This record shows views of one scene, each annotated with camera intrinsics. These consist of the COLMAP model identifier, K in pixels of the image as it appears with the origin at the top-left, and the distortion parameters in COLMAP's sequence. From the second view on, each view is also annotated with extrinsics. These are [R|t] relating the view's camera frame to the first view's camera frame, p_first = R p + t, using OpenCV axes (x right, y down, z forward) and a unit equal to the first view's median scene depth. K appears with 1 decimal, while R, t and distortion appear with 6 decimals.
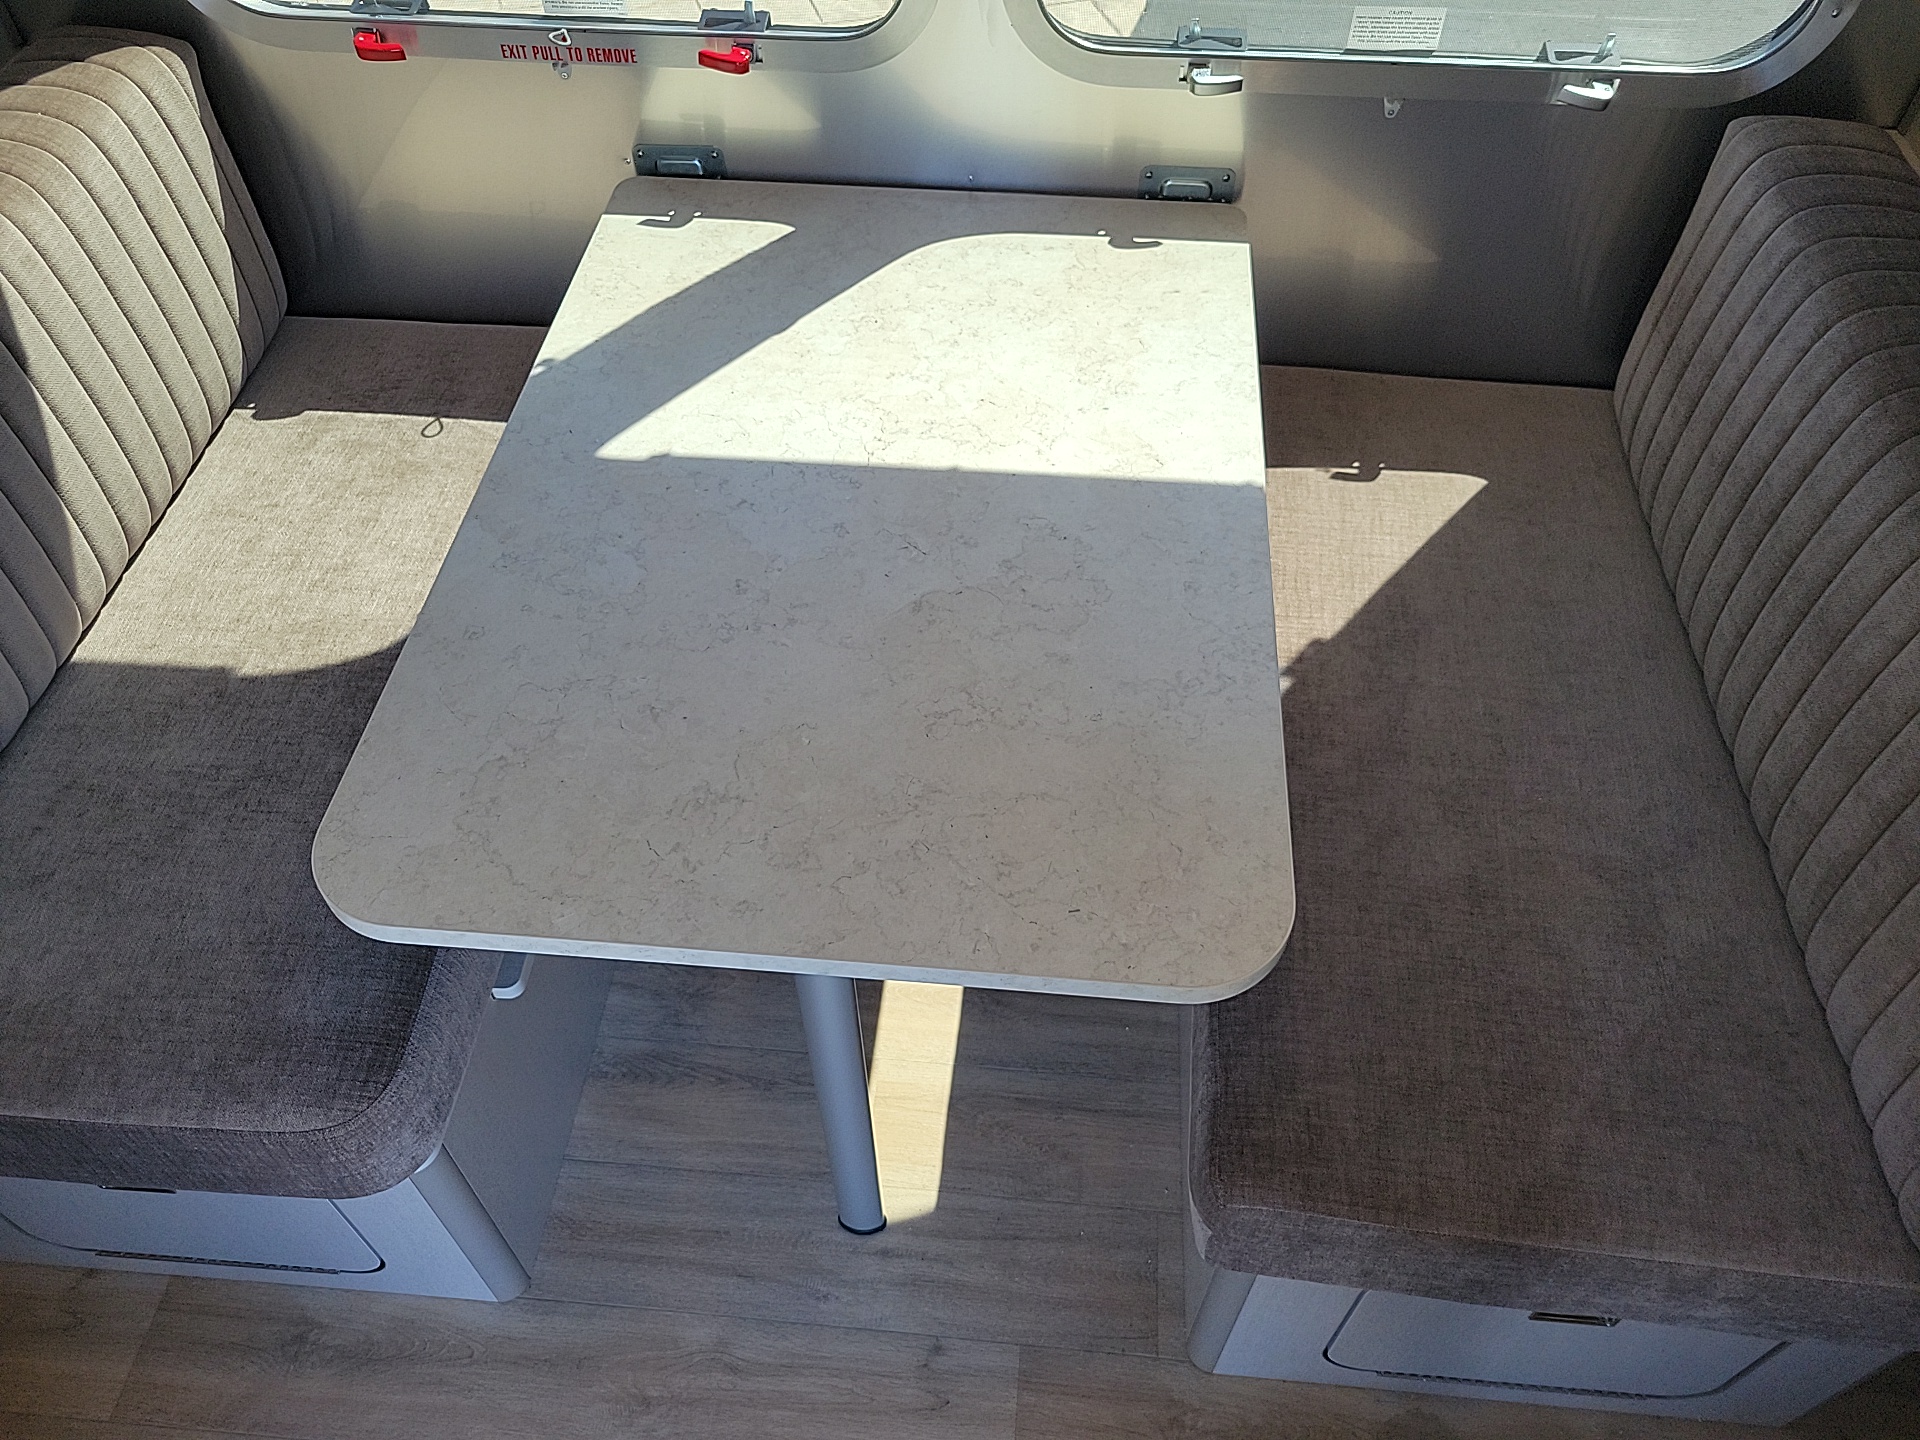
lens RADIAL K [[1420.7, 0, 962.5], [0, 1420.7, 721.5], [0, 0, 1]] dist [0.008647, -0.008155]
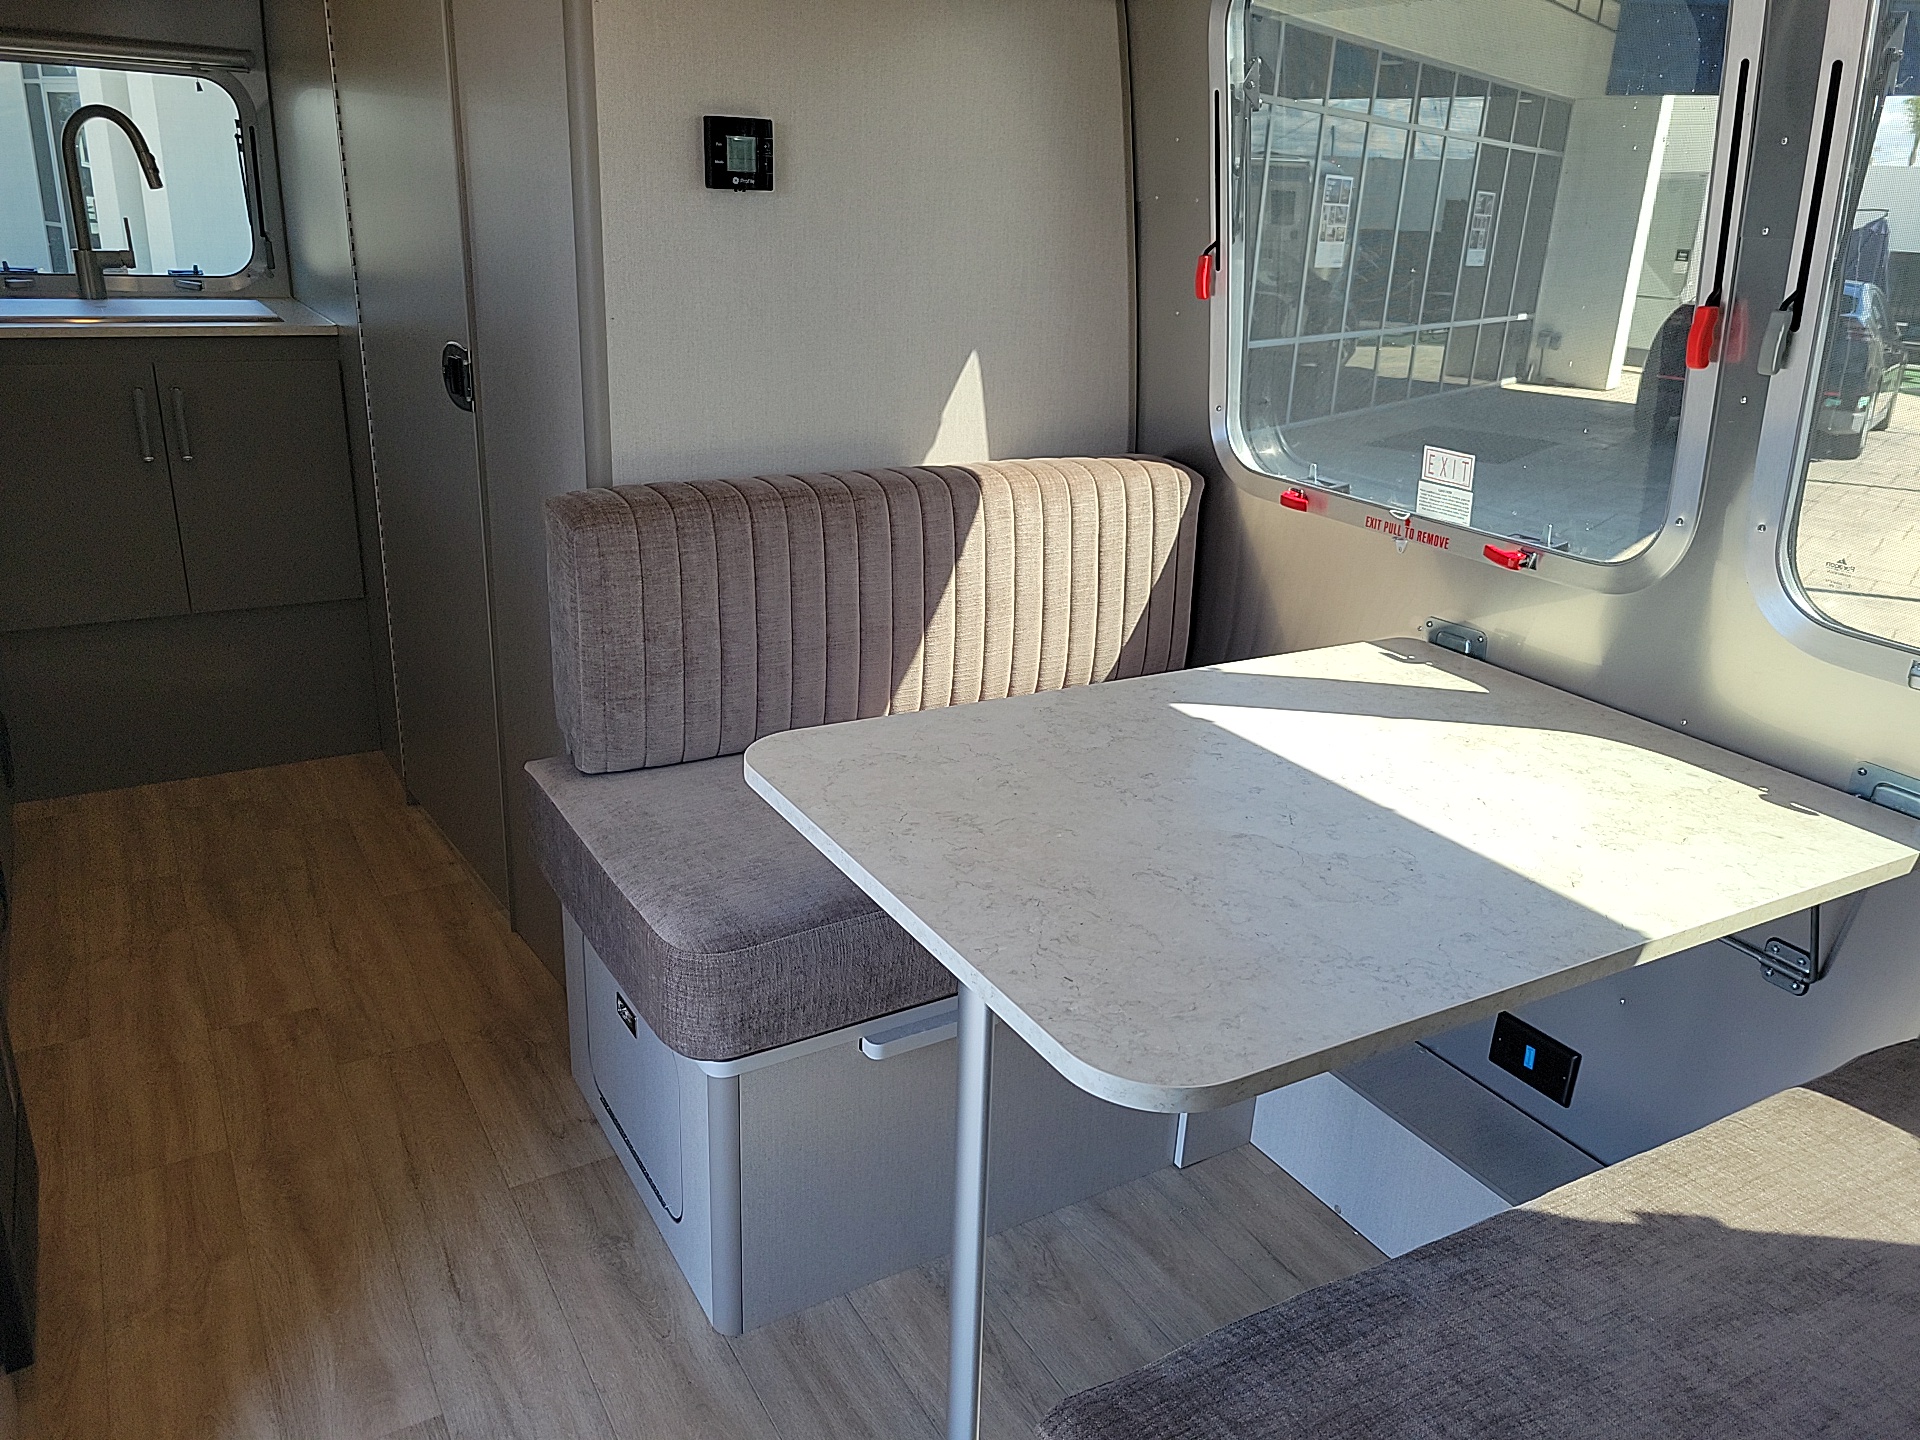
lens RADIAL K [[1420.7, 0, 962.5], [0, 1420.7, 721.5], [0, 0, 1]] dist [0.008647, -0.008155]
pose [[0.577143, 0.305547, -0.757329, 0.496636], [-0.653124, 0.729409, -0.203448, 0.166592], [0.490240, 0.612048, 0.620533, 0.120851]]
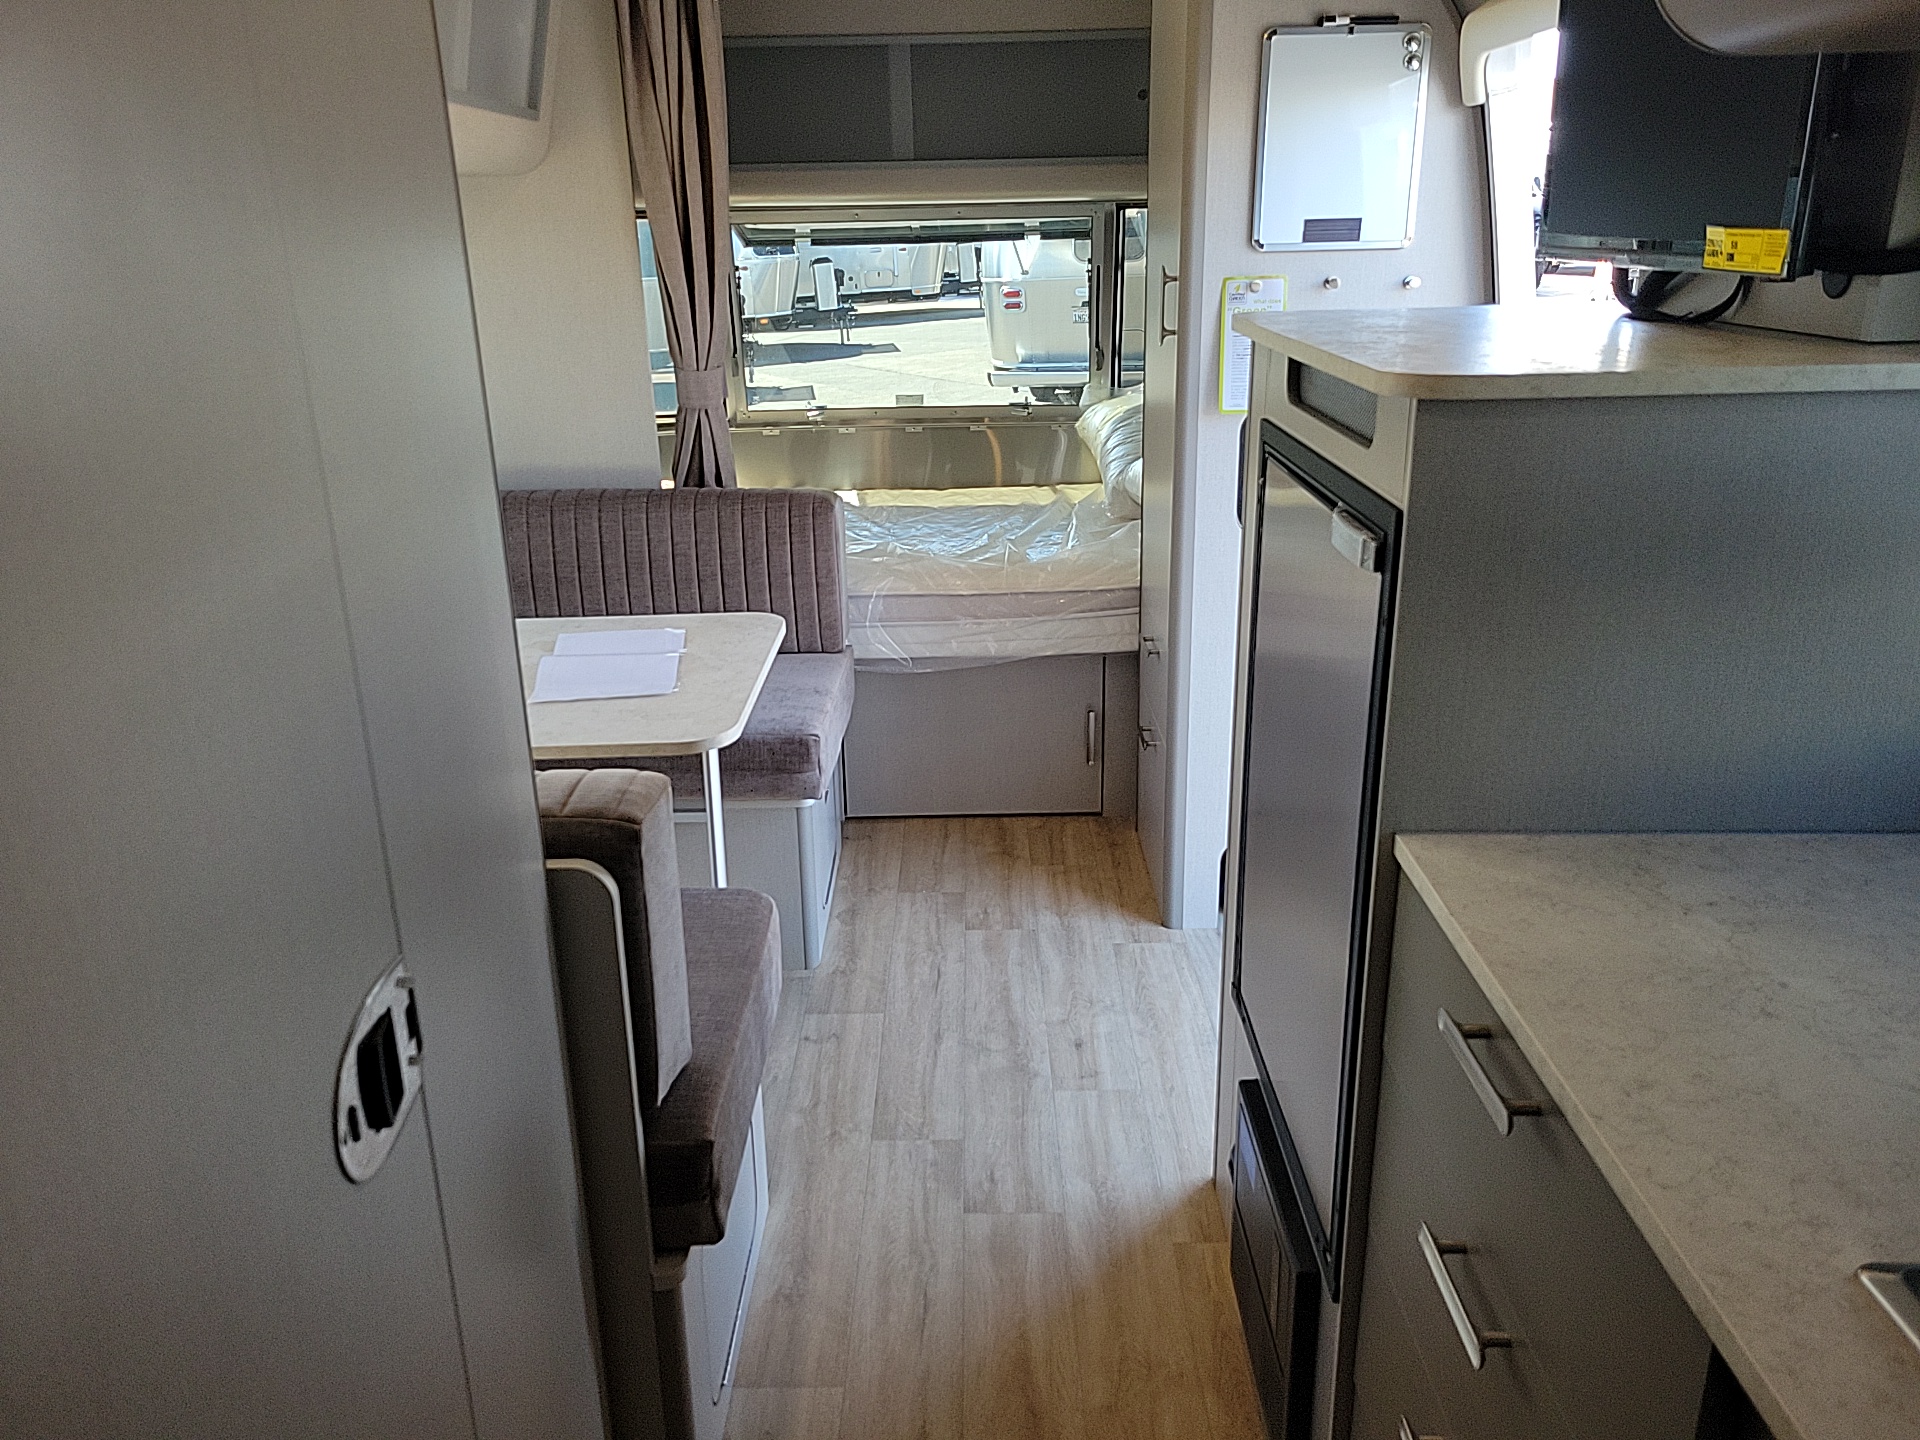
lens RADIAL K [[1420.7, 0, 962.5], [0, 1420.7, 721.5], [0, 0, 1]] dist [0.008647, -0.008155]
pose [[-0.077424, -0.347556, 0.934457, -1.571772], [0.776859, 0.566430, 0.275041, -0.122037], [-0.624896, 0.747236, 0.226147, 0.181874]]
